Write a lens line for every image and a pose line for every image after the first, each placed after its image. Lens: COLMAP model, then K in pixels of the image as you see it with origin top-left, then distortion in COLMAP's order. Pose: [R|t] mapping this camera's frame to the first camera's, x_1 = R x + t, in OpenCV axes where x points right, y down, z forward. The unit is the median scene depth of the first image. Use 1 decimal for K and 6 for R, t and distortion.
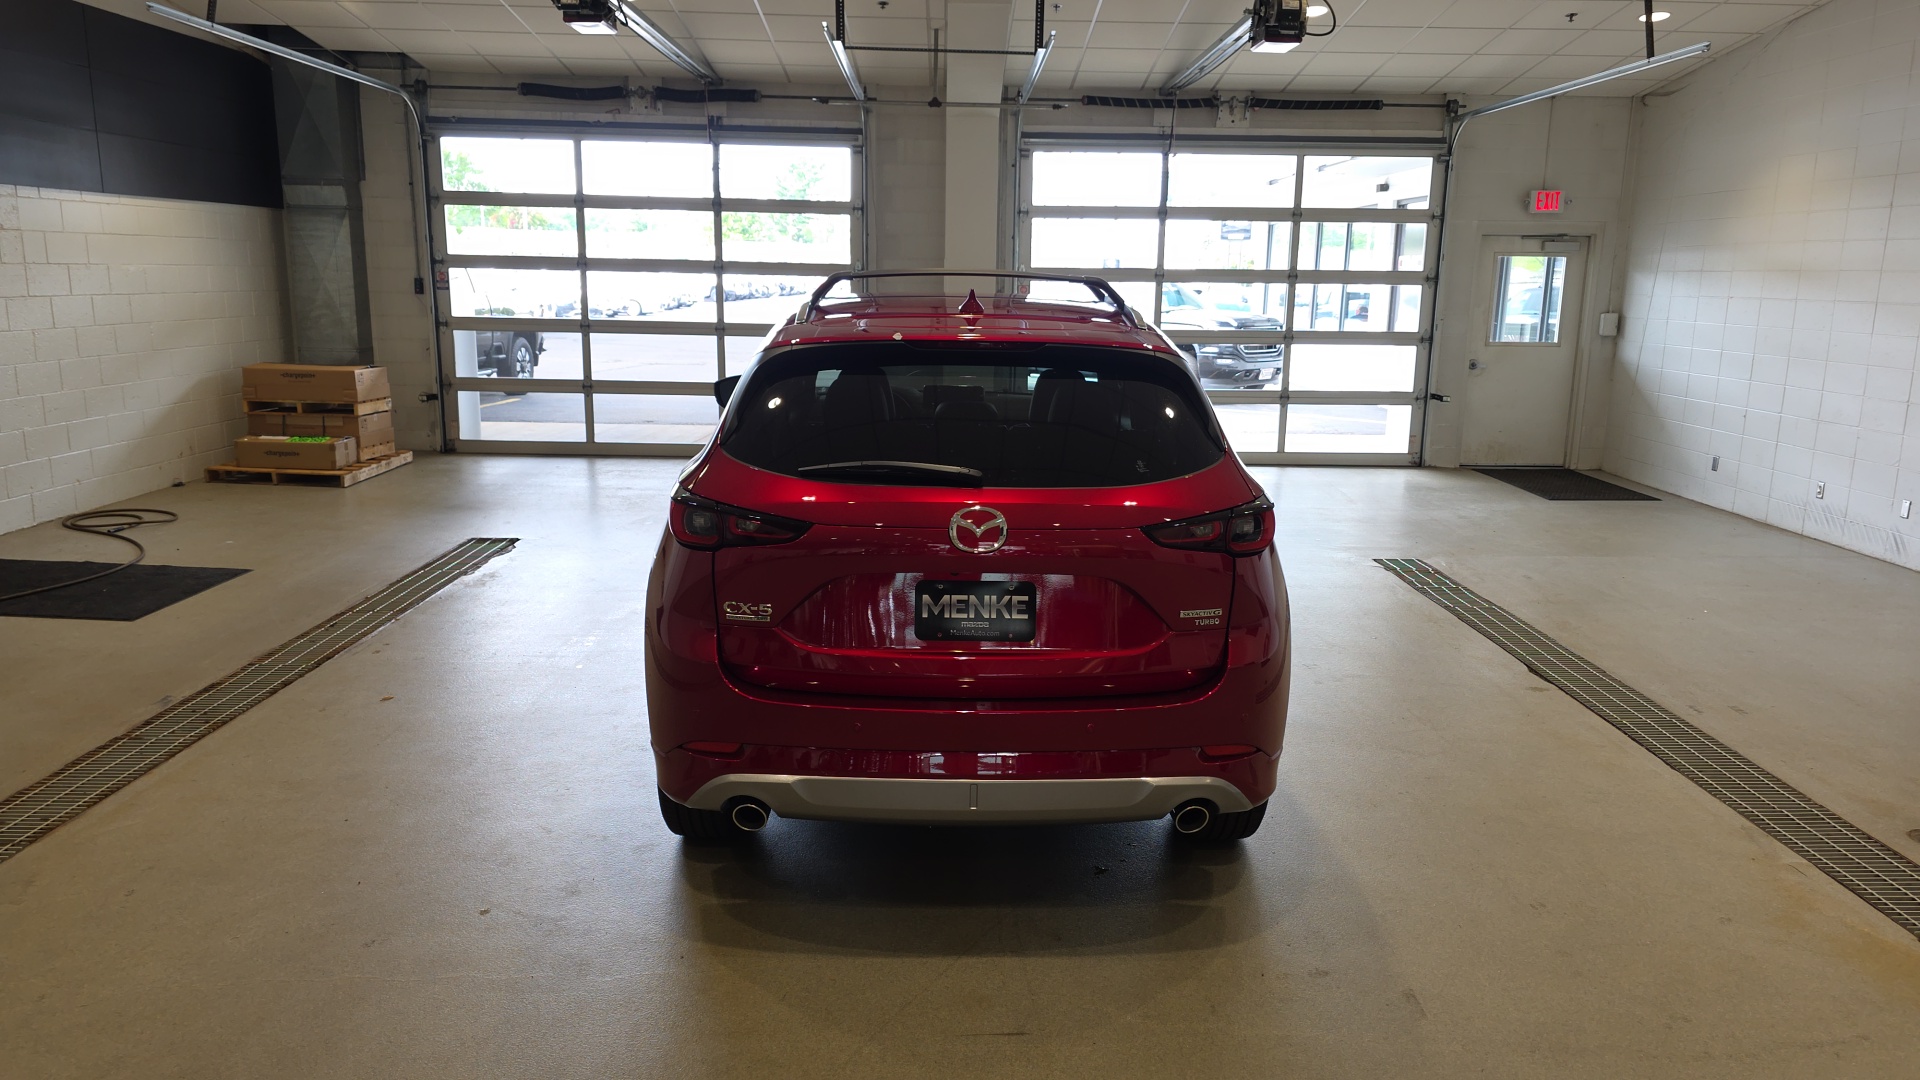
lens RADIAL K [[1289.2, 0, 974.4], [0, 1289.2, 537.0], [0, 0, 1]] dist [0.055534, -0.054008]
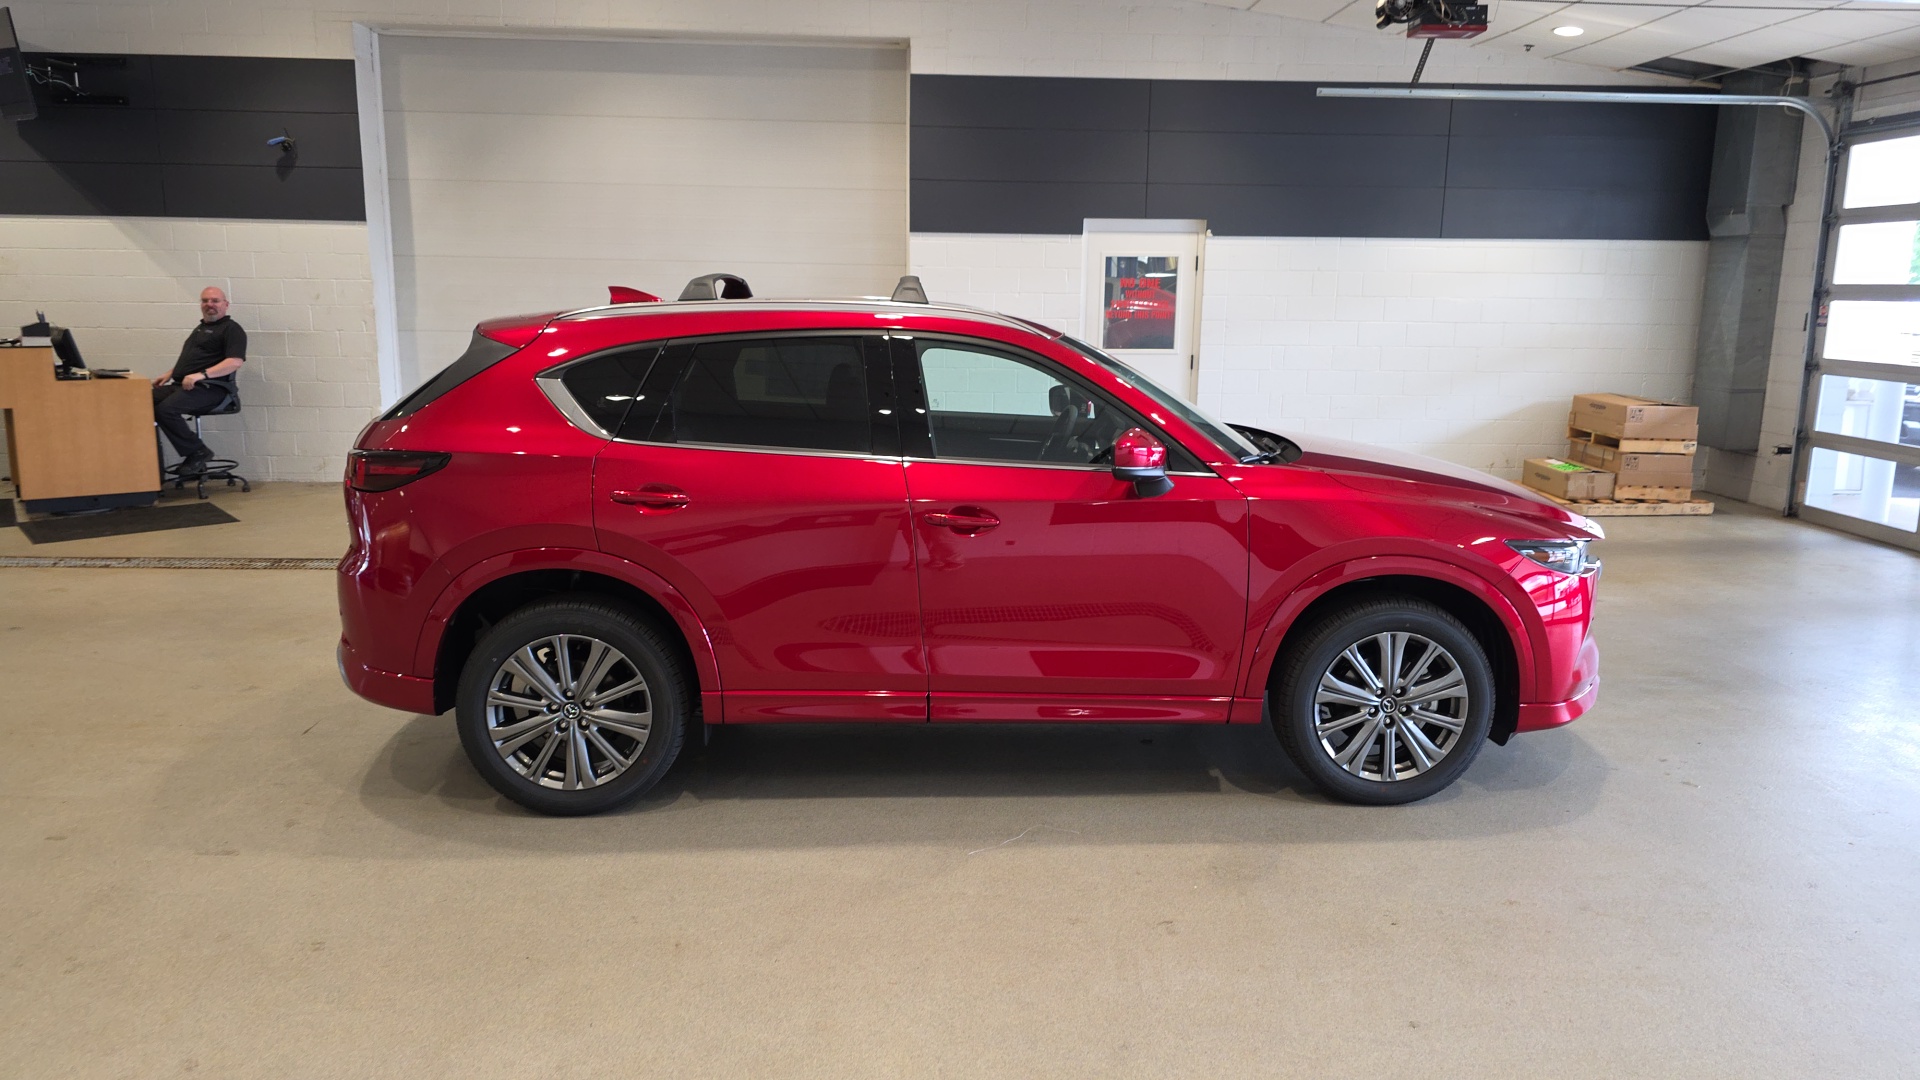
lens RADIAL K [[1289.2, 0, 977.7], [0, 1289.2, 526.5], [0, 0, 1]] dist [0.055534, -0.054008]
pose [[0.023775, 0.166427, -0.985767, 0.446526], [-0.213144, 0.964218, 0.157649, -0.084815], [0.976732, 0.206362, 0.058397, 0.458032]]
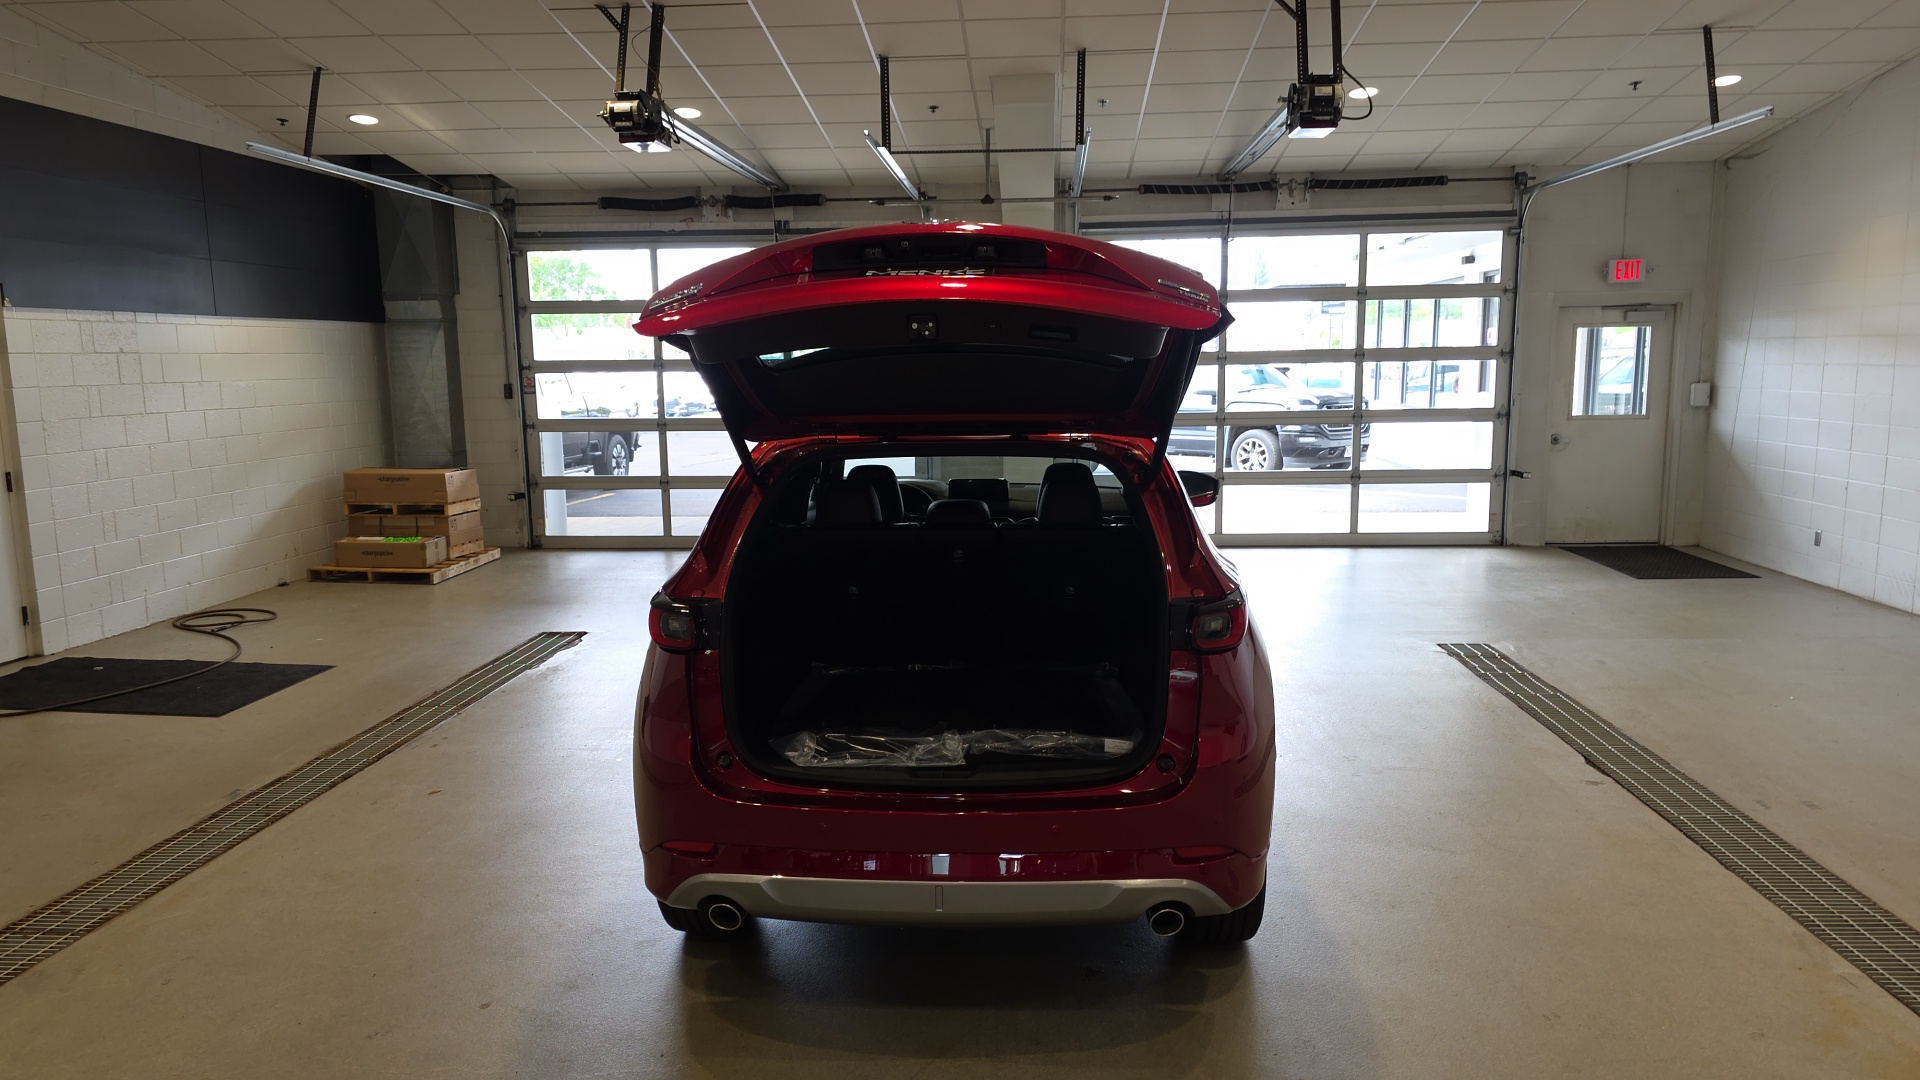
lens RADIAL K [[1289.2, 0, 956.2], [0, 1289.2, 555.8], [0, 0, 1]] dist [0.055534, -0.054008]
pose [[0.995320, -0.016804, -0.095162, 0.032765], [0.012171, 0.998722, -0.049050, -0.004292], [0.095865, 0.047663, 0.994253, -0.002604]]
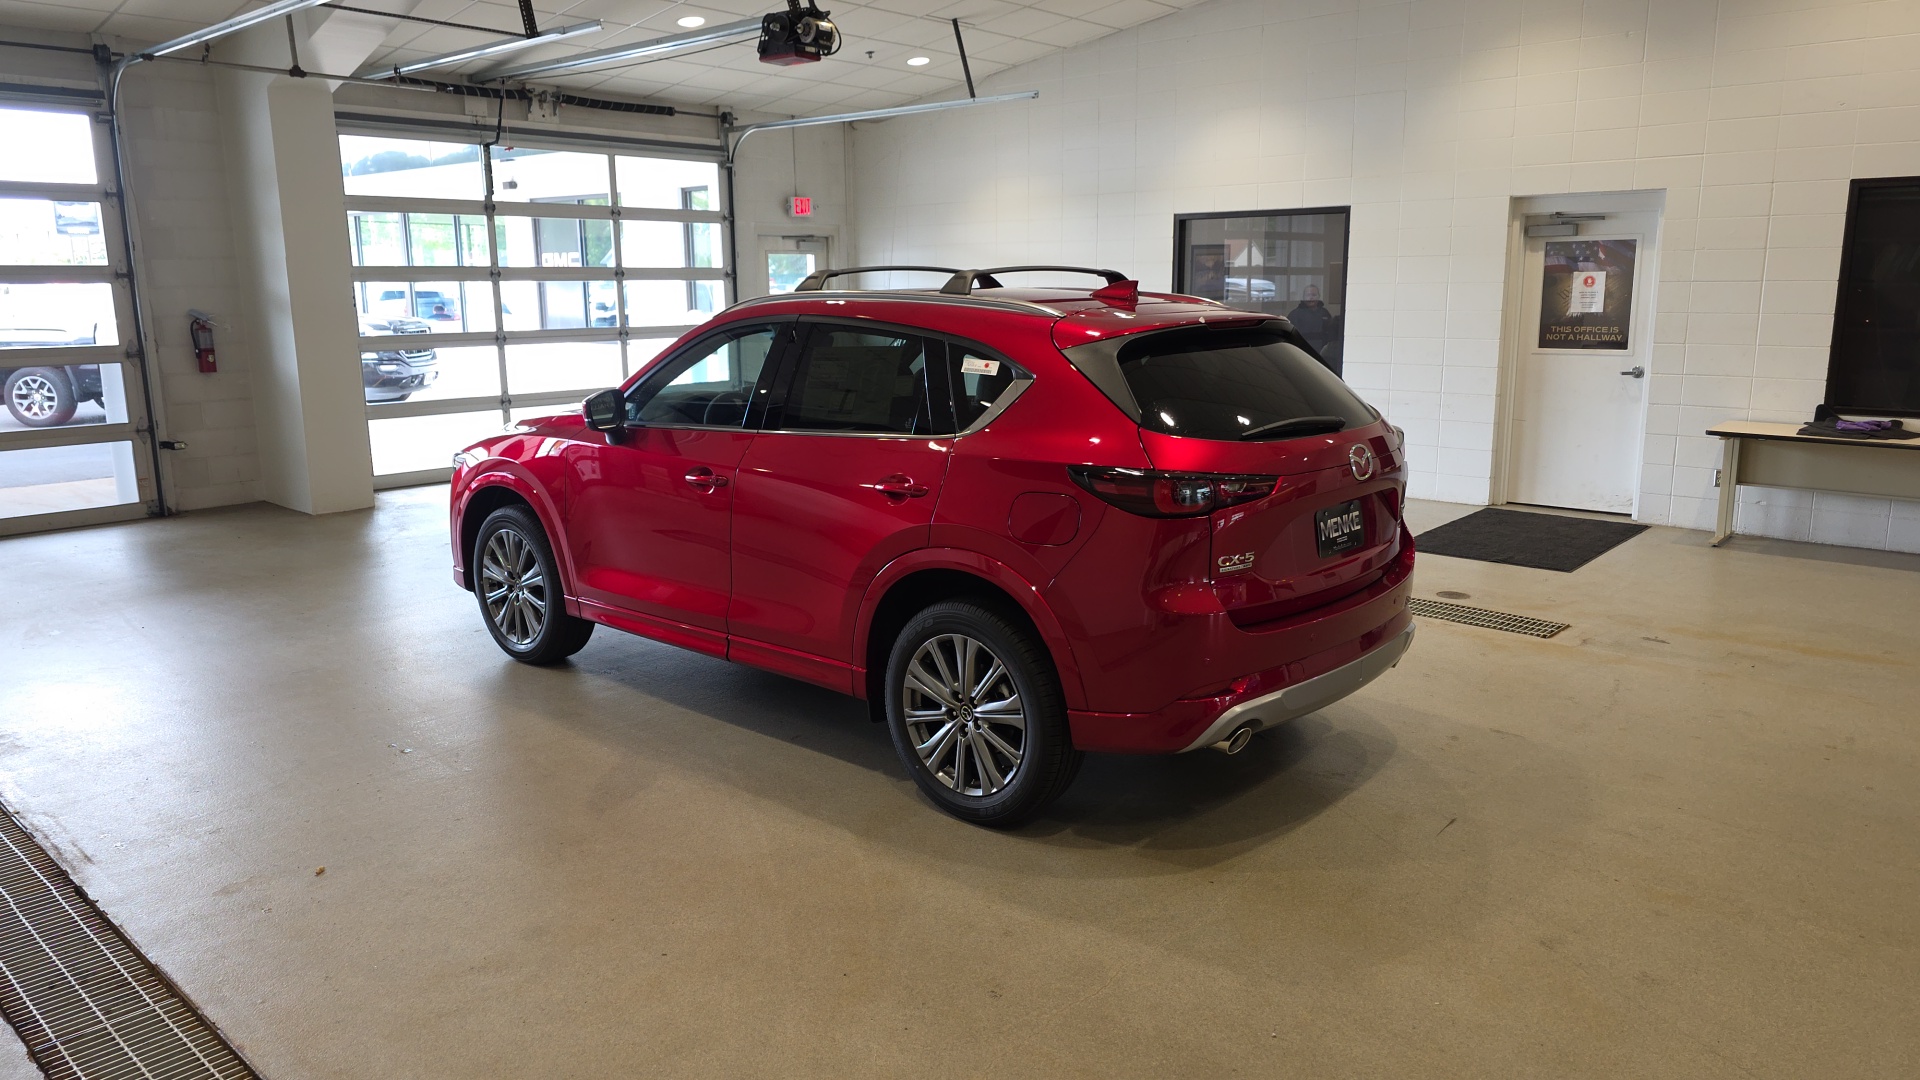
lens RADIAL K [[1289.2, 0, 989.0], [0, 1289.2, 535.1], [0, 0, 1]] dist [0.055534, -0.054008]
pose [[0.676764, -0.164870, 0.717502, -0.335019], [0.164302, 0.983844, 0.071098, -0.024710], [-0.717632, 0.069770, 0.692919, 0.103512]]
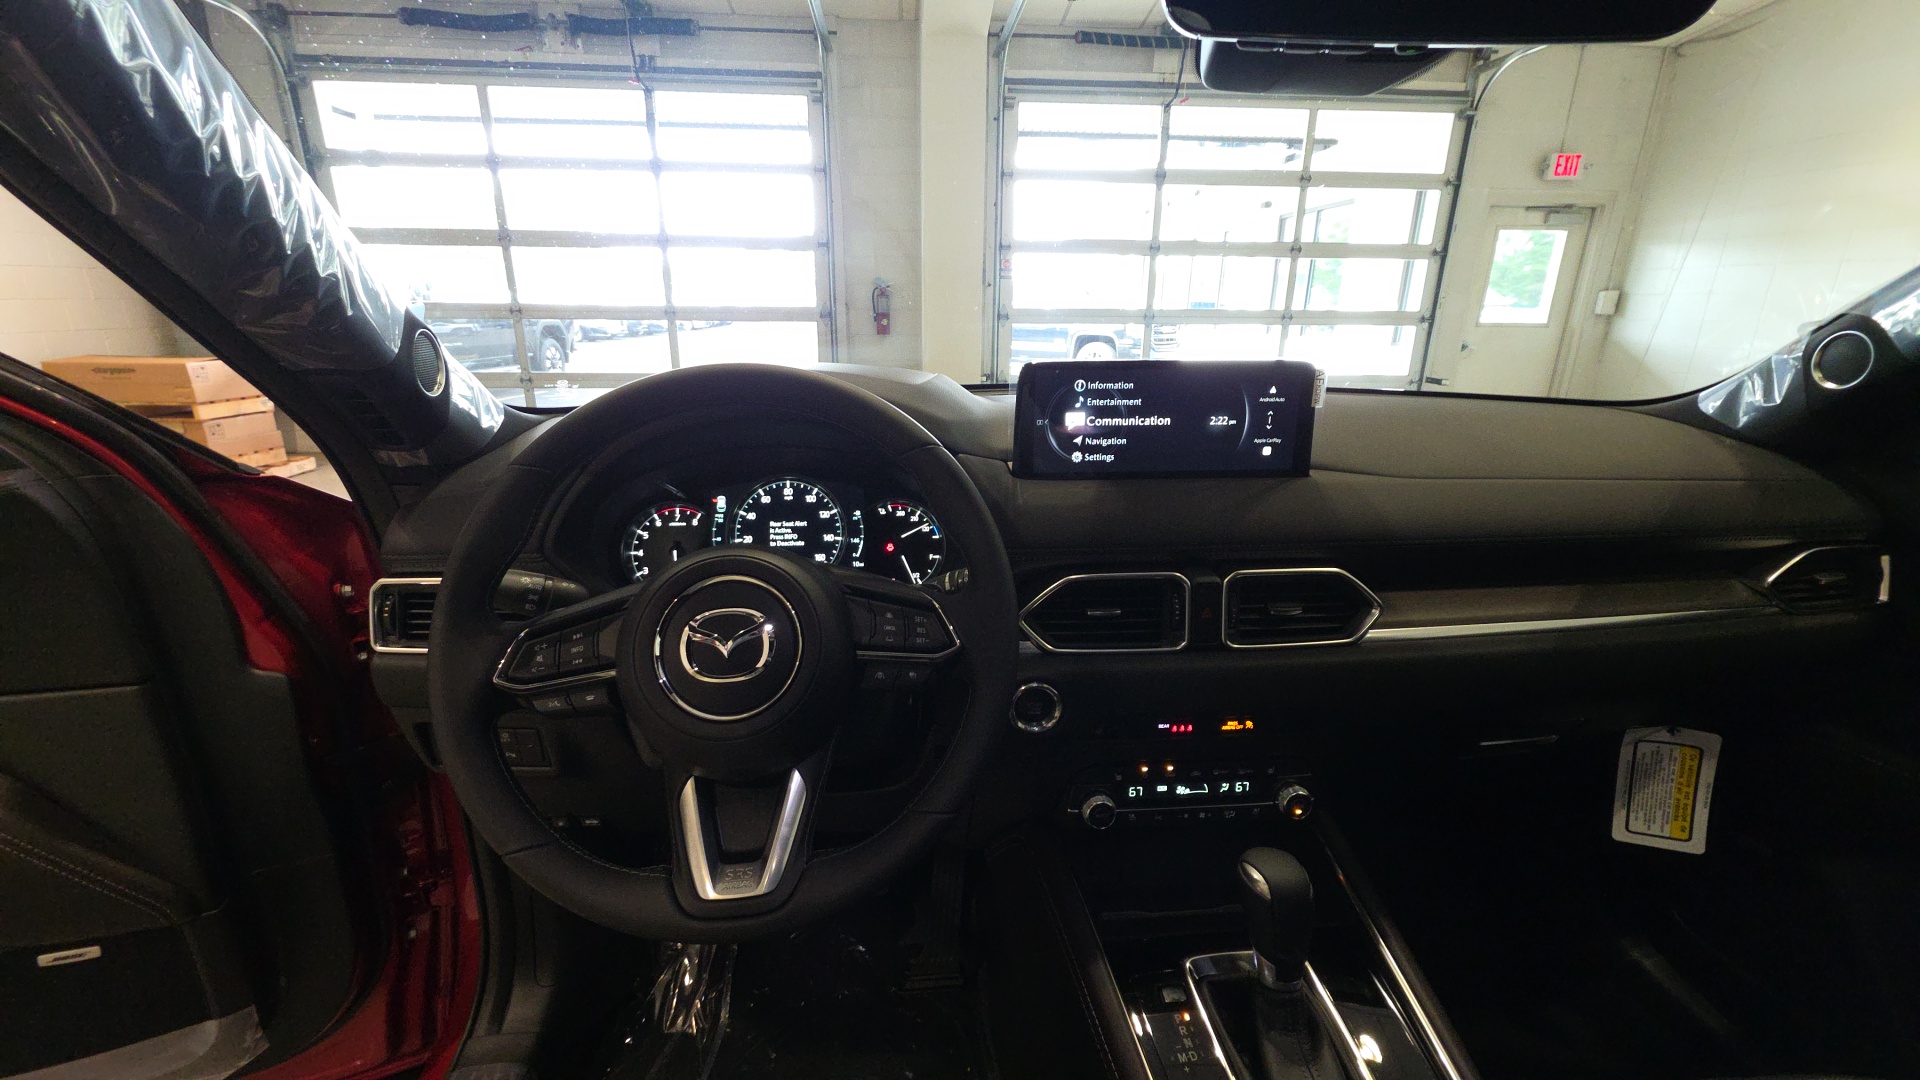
lens RADIAL K [[757.9, 0, 951.3], [0, 757.9, 536.9], [0, 0, 1]] dist [0.007711, -0.001454]
pose [[0.998680, -0.021681, 0.046564, -0.030678], [0.017237, 0.995441, 0.093812, -0.054254], [-0.048386, -0.092886, 0.994500, 0.470120]]
